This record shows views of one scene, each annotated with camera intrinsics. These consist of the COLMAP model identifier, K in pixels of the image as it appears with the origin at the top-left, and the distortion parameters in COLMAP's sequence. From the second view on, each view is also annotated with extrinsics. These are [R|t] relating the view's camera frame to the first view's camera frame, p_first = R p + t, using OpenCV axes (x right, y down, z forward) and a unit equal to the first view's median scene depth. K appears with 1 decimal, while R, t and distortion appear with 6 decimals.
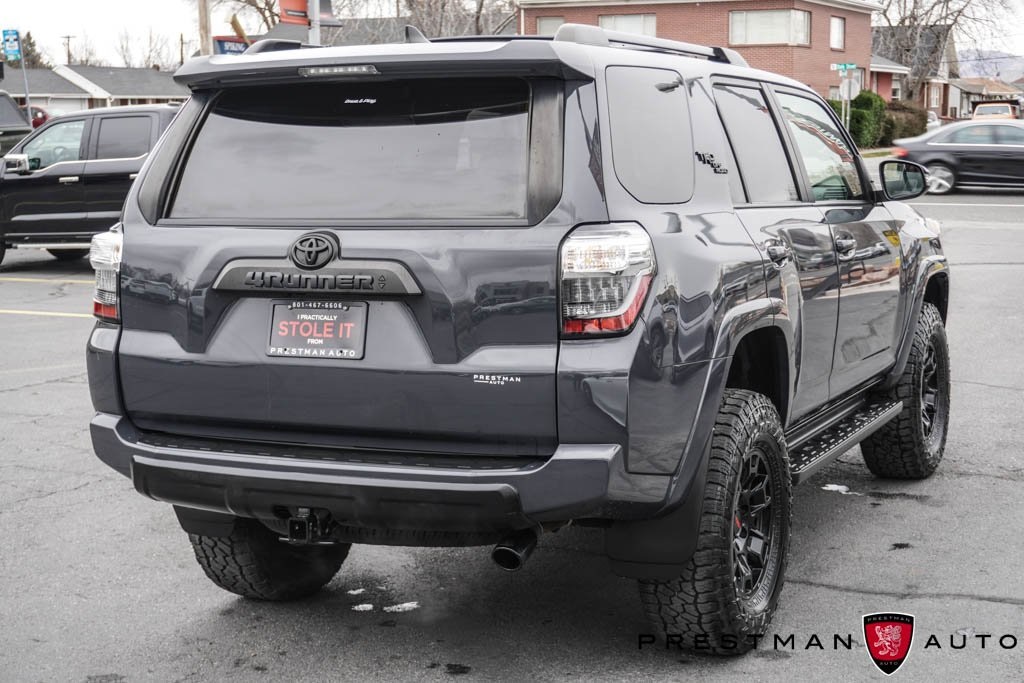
lens RADIAL K [[1670.6, 0, 511.5], [0, 1670.6, 345.7], [0, 0, 1]] dist [0.031126, 0.000000]
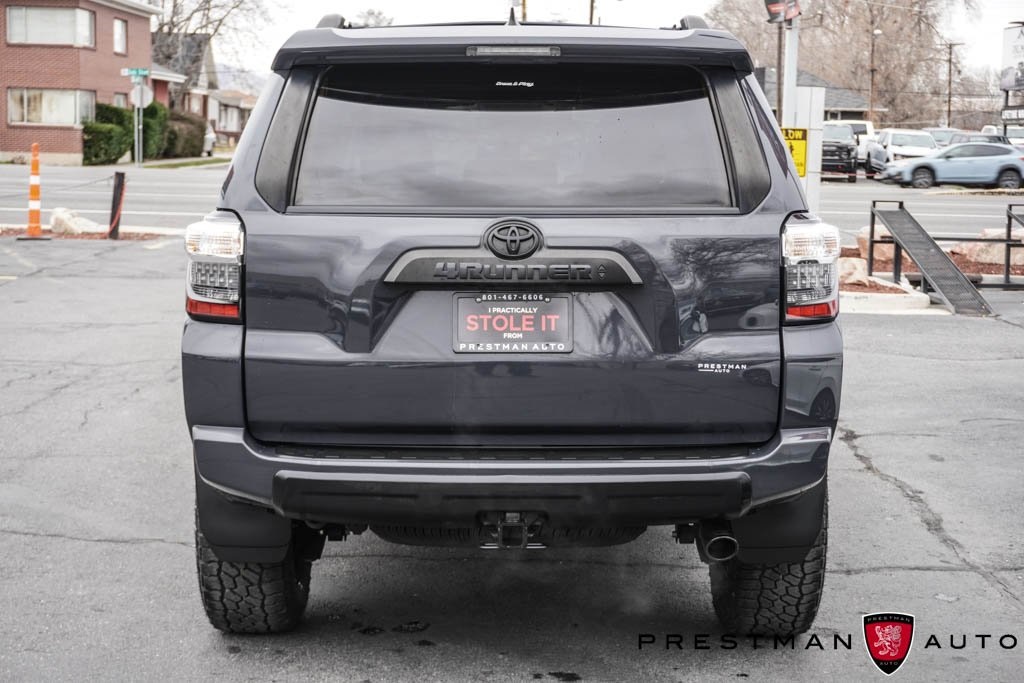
lens RADIAL K [[1781.1, 0, 511.1], [0, 1781.1, 343.9], [0, 0, 1]] dist [0.014061, 0.000000]
pose [[0.902608, -0.024569, 0.429762, -0.535991], [0.031154, 0.999480, -0.008294, 0.010151], [-0.429335, 0.020875, 0.902904, 0.088502]]
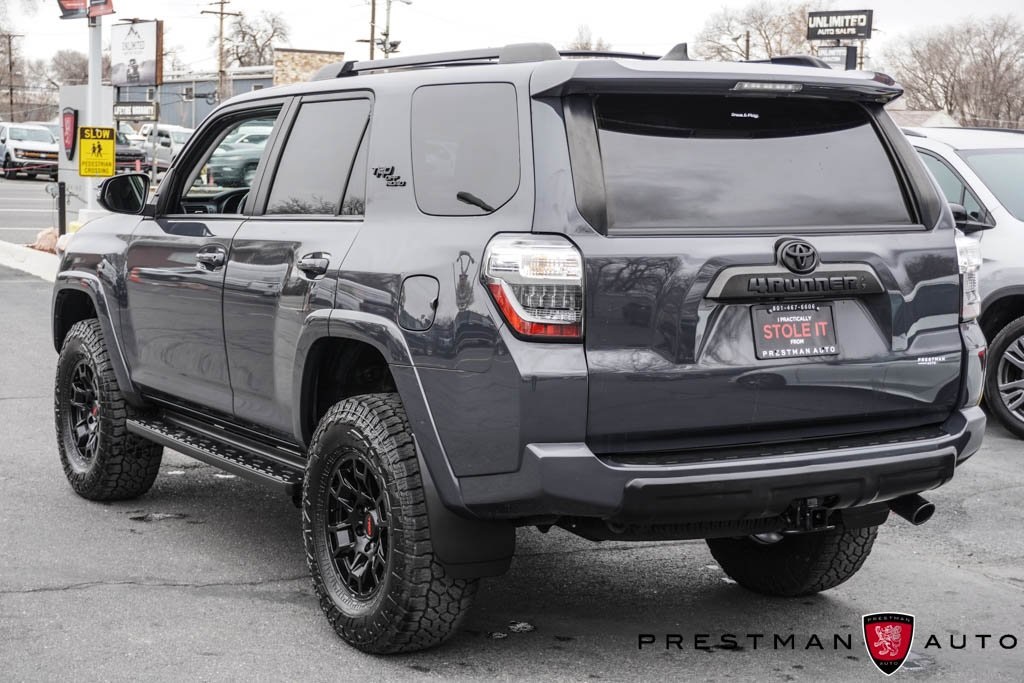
lens RADIAL K [[1801.8, 0, 513.0], [0, 1801.8, 336.0], [0, 0, 1]] dist [0.032276, 0.000000]
pose [[0.555302, -0.059641, 0.829508, -1.133690], [0.077197, 0.996815, 0.019992, -0.041644], [-0.828059, 0.052934, 0.558137, 0.496272]]
